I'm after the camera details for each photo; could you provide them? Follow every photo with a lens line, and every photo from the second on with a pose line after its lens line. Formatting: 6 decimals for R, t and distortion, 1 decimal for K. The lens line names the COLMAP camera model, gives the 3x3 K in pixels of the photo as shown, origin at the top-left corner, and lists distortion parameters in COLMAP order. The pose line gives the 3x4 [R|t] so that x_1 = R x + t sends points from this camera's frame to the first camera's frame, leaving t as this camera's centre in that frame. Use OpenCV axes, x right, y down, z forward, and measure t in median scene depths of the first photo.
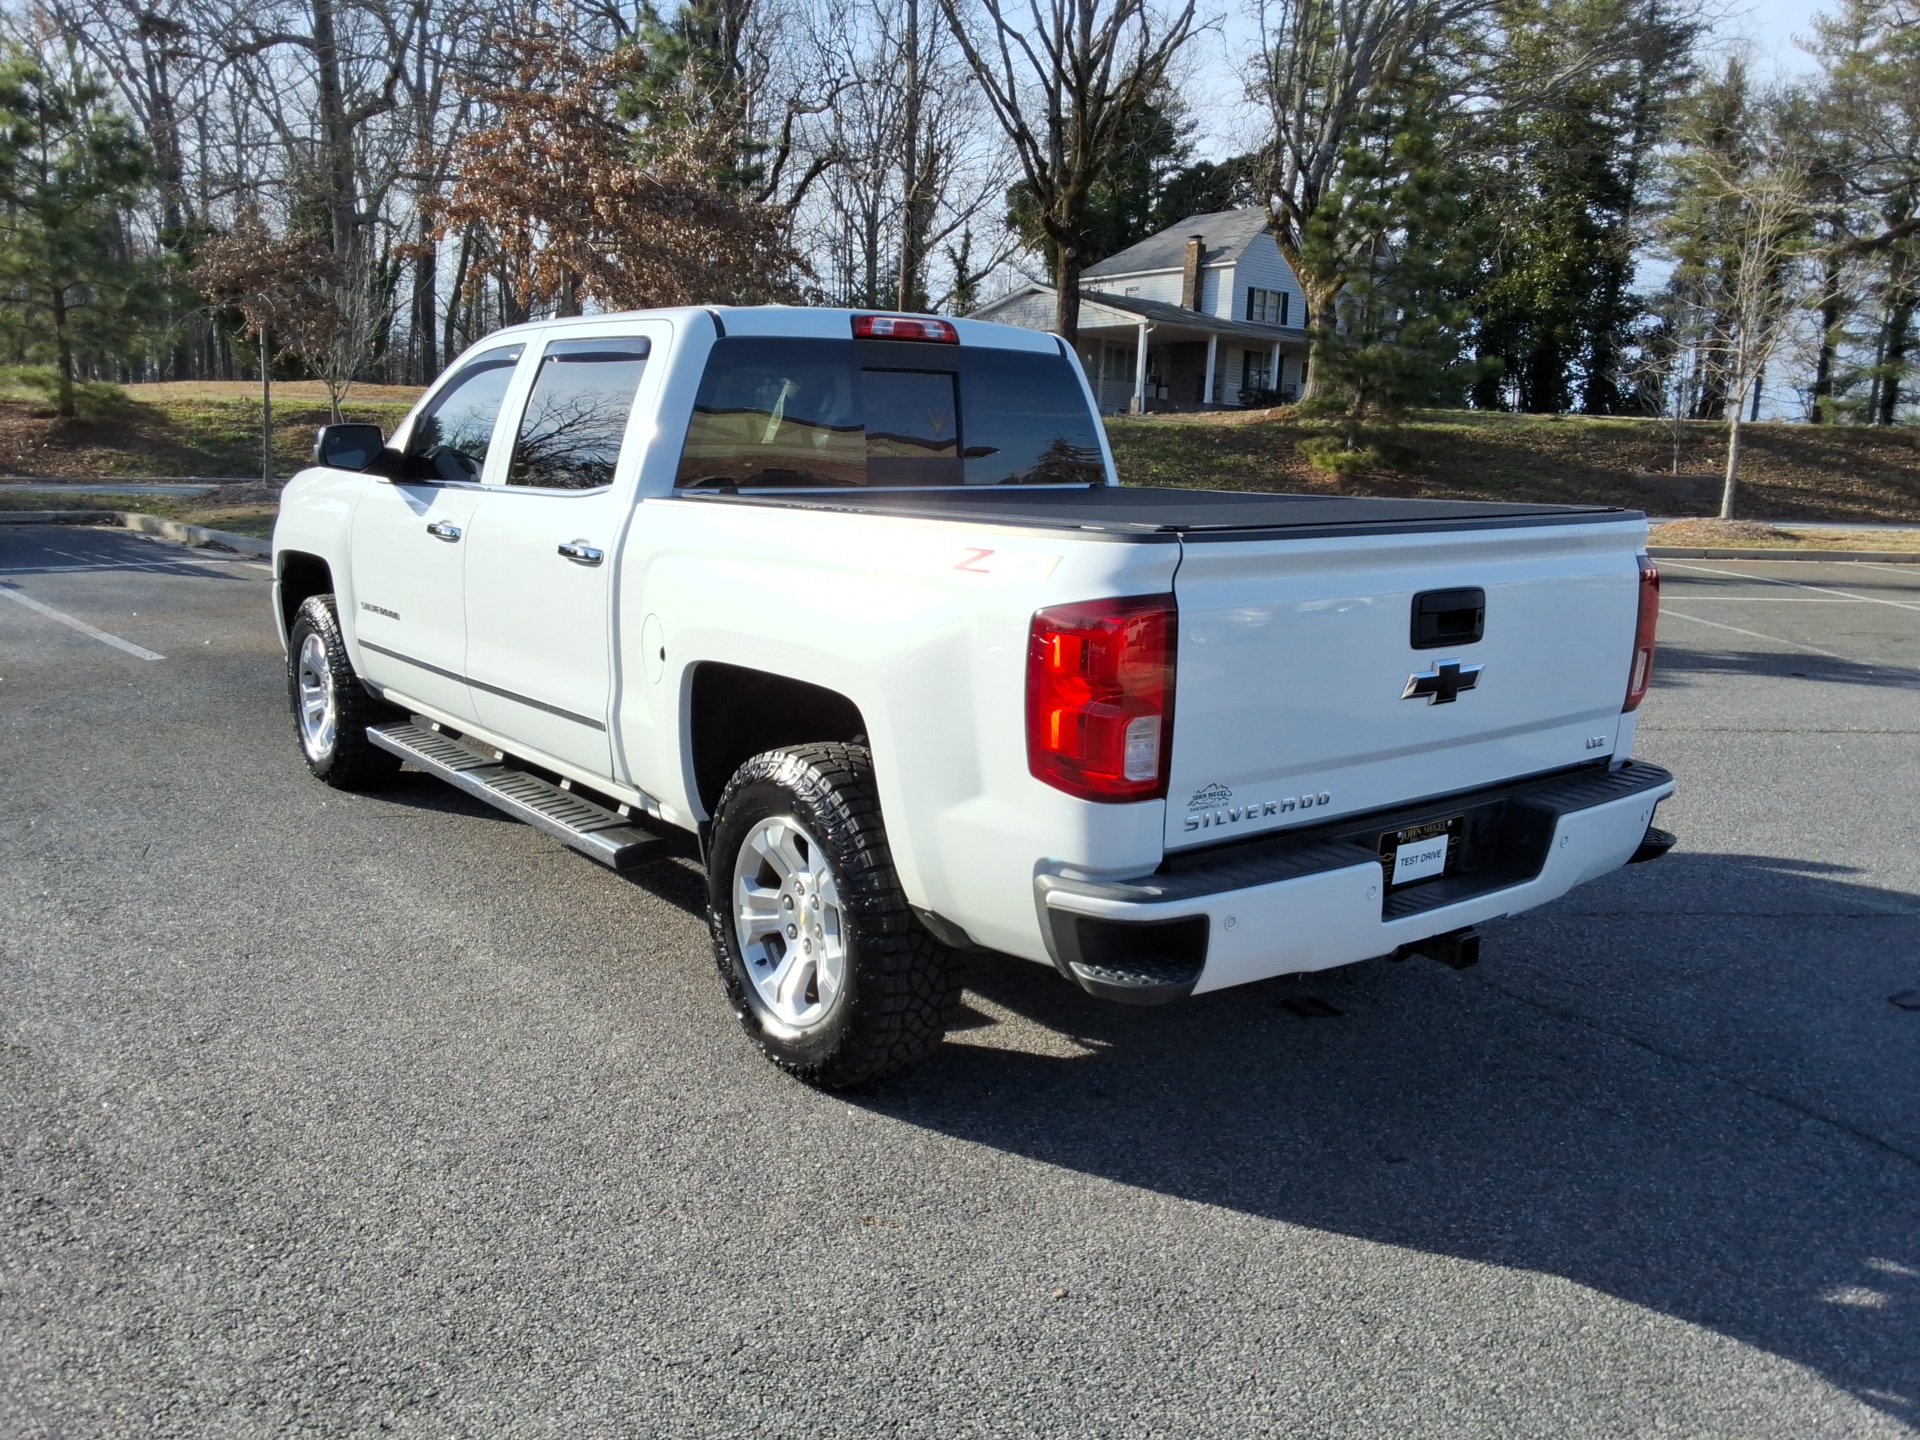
lens RADIAL K [[1536.3, 0, 965.6], [0, 1536.3, 692.3], [0, 0, 1]] dist [0.097889, -0.152892]
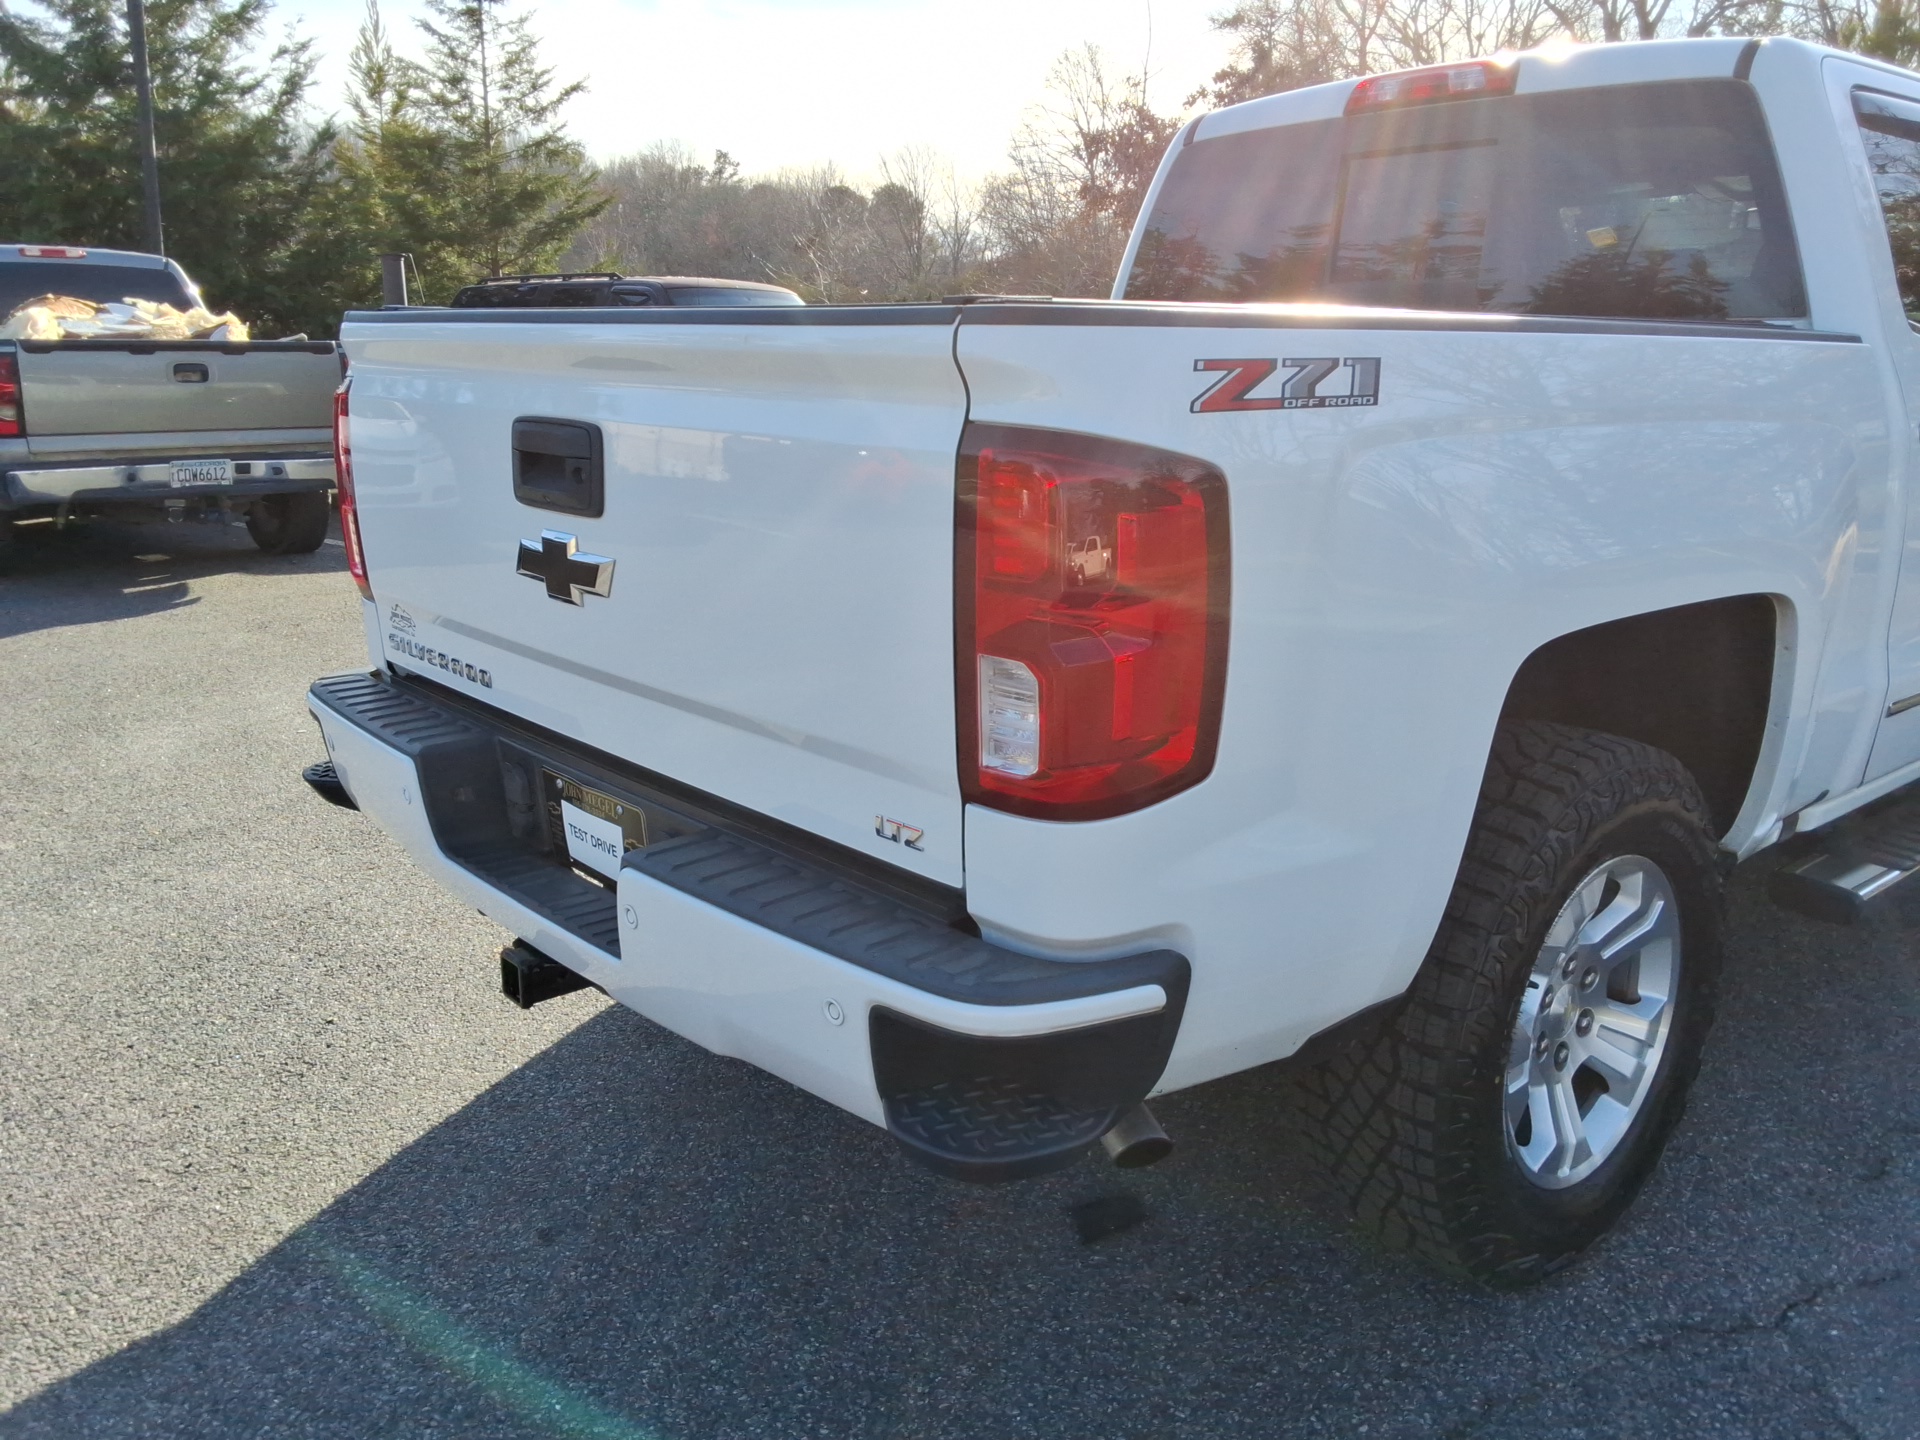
lens RADIAL K [[1536.3, 0, 954.4], [0, 1536.3, 726.3], [0, 0, 1]] dist [0.097889, -0.152892]
pose [[0.046874, 0.221829, -0.973958, 0.529055], [-0.177279, 0.961399, 0.210436, -0.059055], [0.983044, 0.162798, 0.084391, 0.621916]]
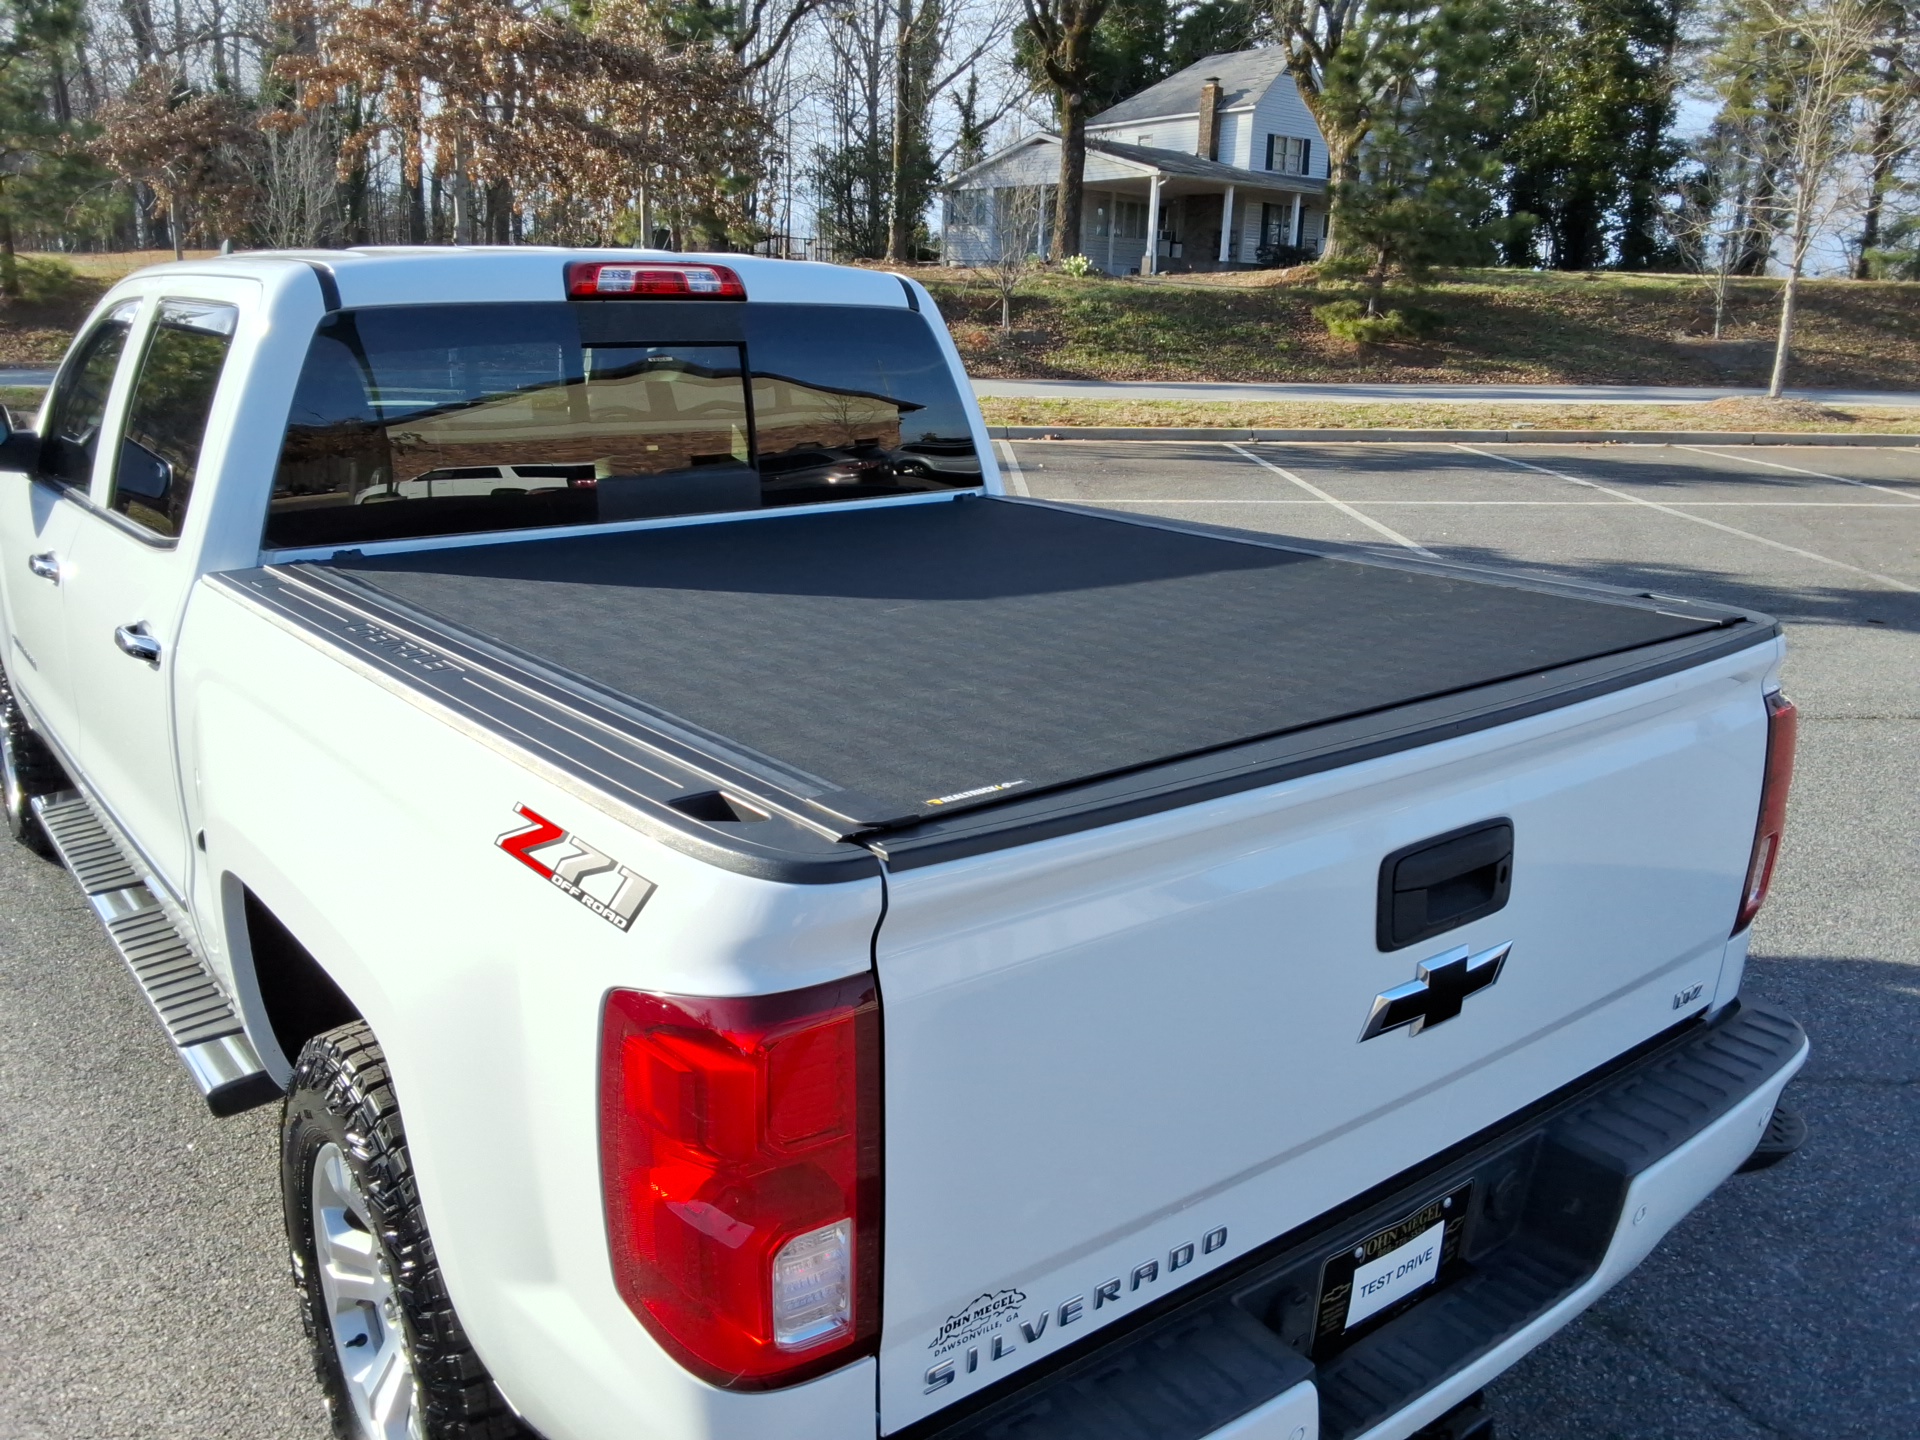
lens RADIAL K [[1536.3, 0, 975.1], [0, 1536.3, 697.2], [0, 0, 1]] dist [0.097889, -0.152892]
pose [[0.999939, -0.008529, -0.007013, 0.081202], [0.009140, 0.995694, 0.092246, -0.092514], [0.006196, -0.092305, 0.995712, 0.249999]]
